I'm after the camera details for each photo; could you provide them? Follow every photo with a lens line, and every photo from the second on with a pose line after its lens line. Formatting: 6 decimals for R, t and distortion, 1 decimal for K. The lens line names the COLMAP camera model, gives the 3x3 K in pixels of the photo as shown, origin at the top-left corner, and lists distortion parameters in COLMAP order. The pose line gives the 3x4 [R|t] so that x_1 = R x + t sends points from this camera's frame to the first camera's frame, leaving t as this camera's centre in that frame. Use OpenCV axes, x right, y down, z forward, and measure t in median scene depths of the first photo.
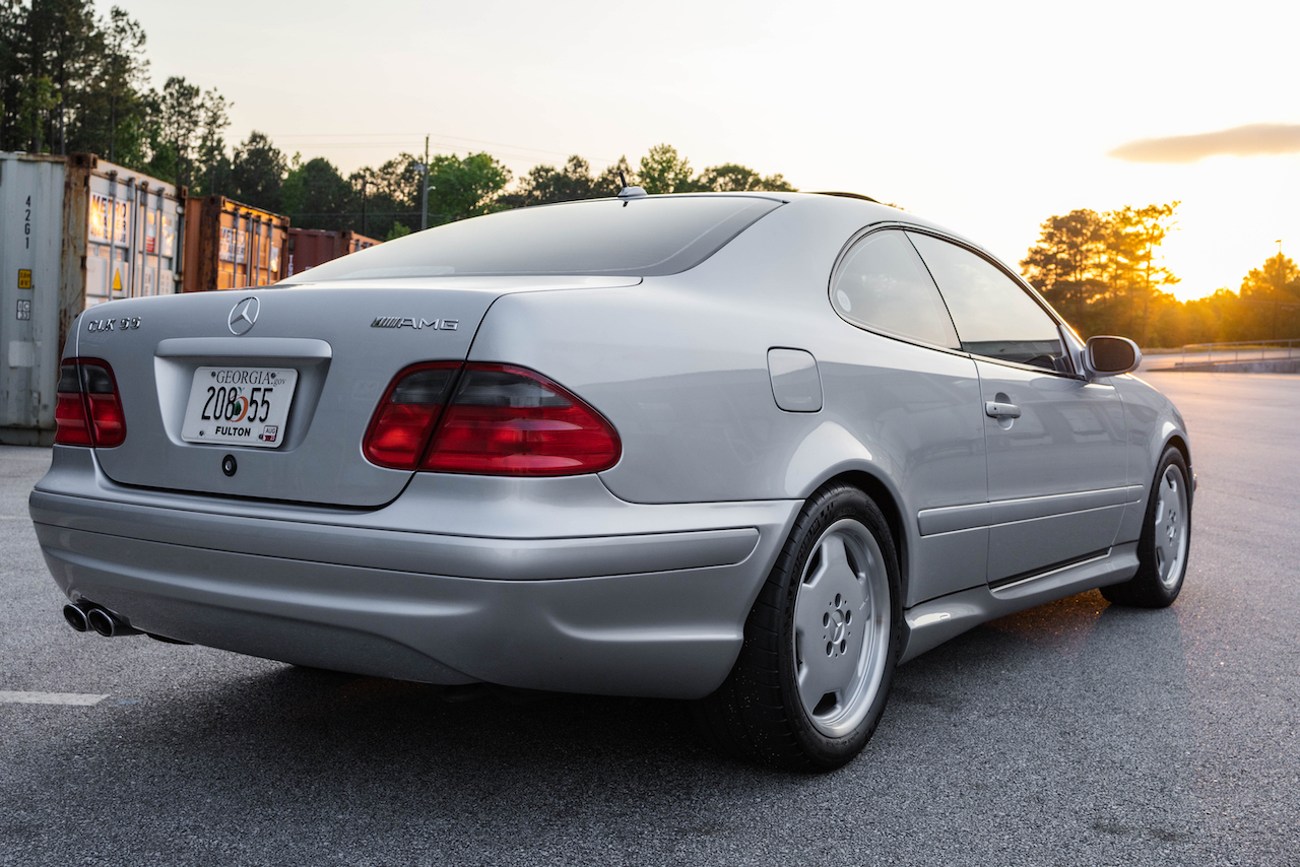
lens RADIAL K [[1379.0, 0, 644.8], [0, 1379.0, 430.9], [0, 0, 1]] dist [0.007623, 0.033712]
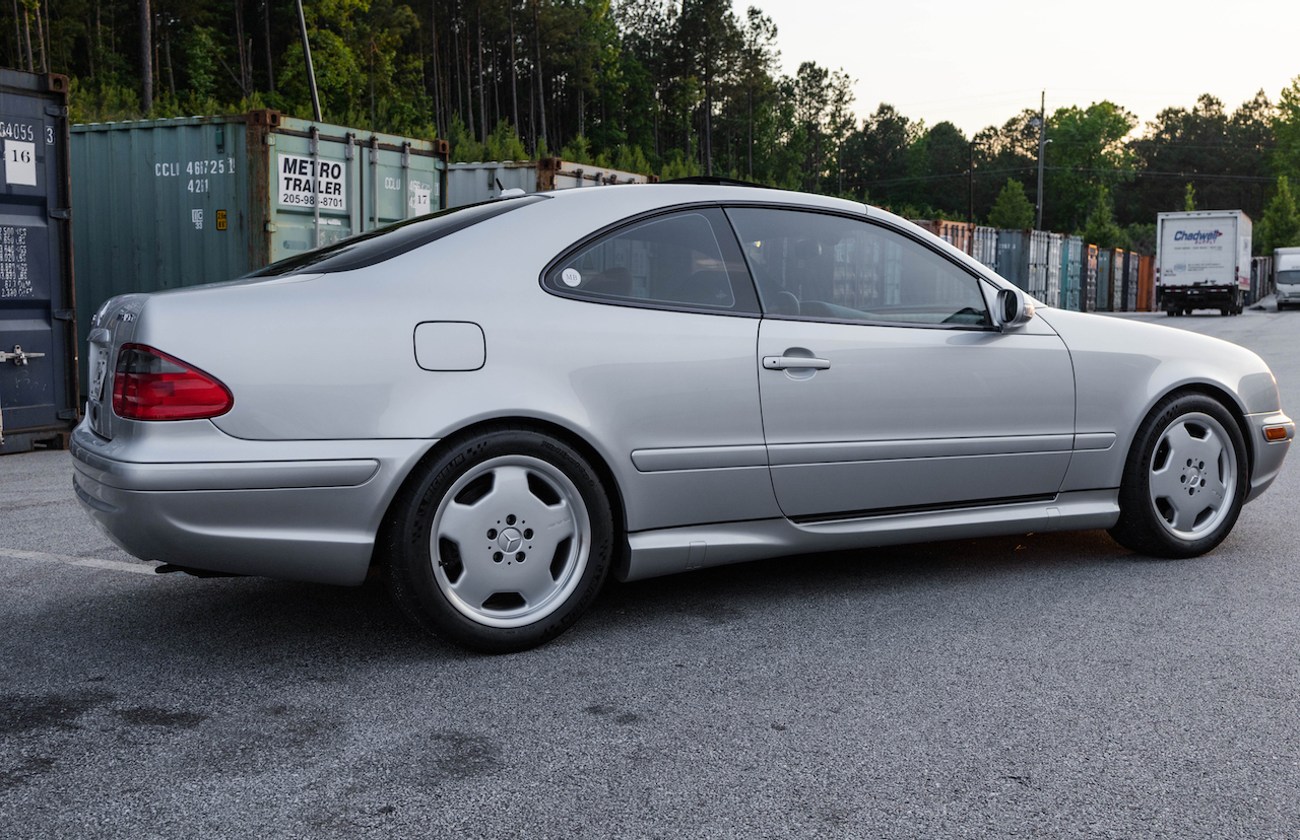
lens RADIAL K [[1315.7, 0, 667.4], [0, 1315.7, 420.7], [0, 0, 1]] dist [-0.003470, -0.001041]
pose [[0.896097, 0.003490, -0.443844, 0.162372], [0.010019, 0.999555, 0.028087, 0.000025], [0.443745, -0.029615, 0.895664, -0.001064]]
